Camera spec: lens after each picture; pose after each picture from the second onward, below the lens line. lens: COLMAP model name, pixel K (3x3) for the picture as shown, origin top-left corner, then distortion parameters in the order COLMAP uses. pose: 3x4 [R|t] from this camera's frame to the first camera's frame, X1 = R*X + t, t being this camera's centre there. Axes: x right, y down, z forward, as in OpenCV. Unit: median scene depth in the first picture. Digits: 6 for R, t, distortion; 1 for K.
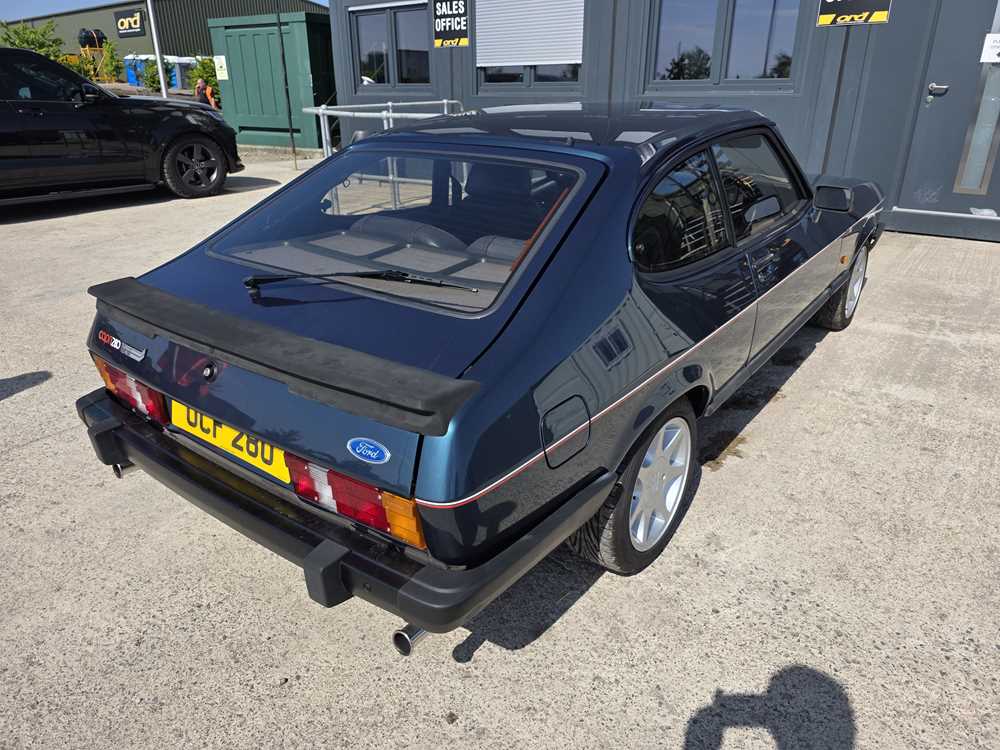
lens RADIAL K [[669.5, 0, 504.0], [0, 669.5, 373.4], [0, 0, 1]] dist [-0.006307, -0.002475]
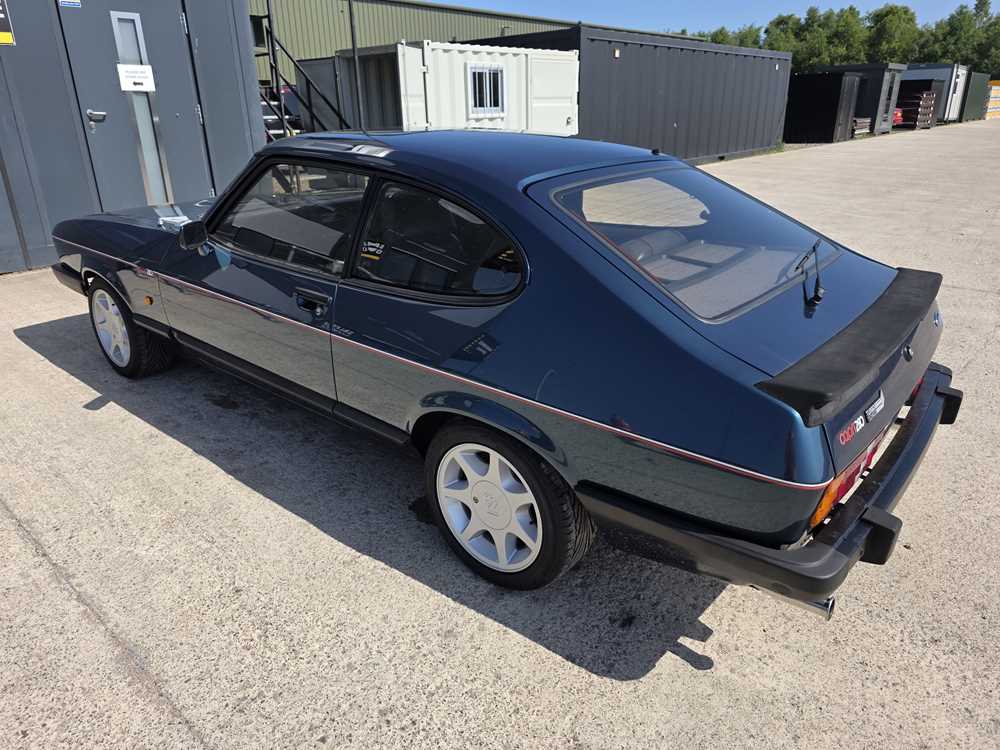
lens RADIAL K [[669.5, 0, 505.4], [0, 669.5, 373.7], [0, 0, 1]] dist [-0.006307, -0.002475]
pose [[0.051380, -0.362346, 0.930626, -1.336672], [0.393951, 0.863645, 0.314516, -0.521909], [-0.917694, 0.350461, 0.187121, 1.221480]]
